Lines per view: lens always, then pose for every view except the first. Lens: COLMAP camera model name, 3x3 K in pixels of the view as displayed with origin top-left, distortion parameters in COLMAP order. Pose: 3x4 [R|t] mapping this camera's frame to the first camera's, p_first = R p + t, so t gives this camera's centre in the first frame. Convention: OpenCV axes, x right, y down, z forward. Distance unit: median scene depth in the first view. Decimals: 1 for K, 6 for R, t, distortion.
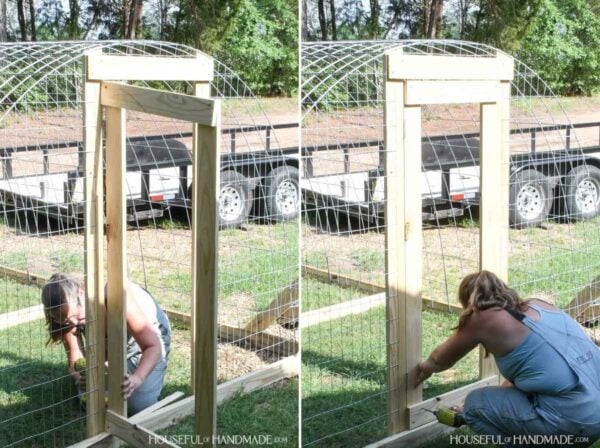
lens RADIAL K [[1305.0, 0, 294.0], [0, 1305.0, 221.6], [0, 0, 1]] dist [0.021065, 0.000000]
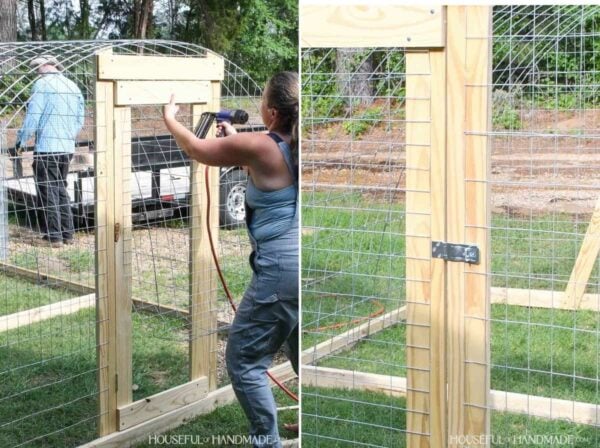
lens RADIAL K [[1305.0, 0, 305.9], [0, 1305.0, 226.1], [0, 0, 1]] dist [0.021065, 0.000000]
pose [[0.999999, -0.000943, 0.000436, 0.230179], [0.000941, 0.999992, 0.003824, -0.000811], [-0.000440, -0.003824, 0.999993, 0.002517]]
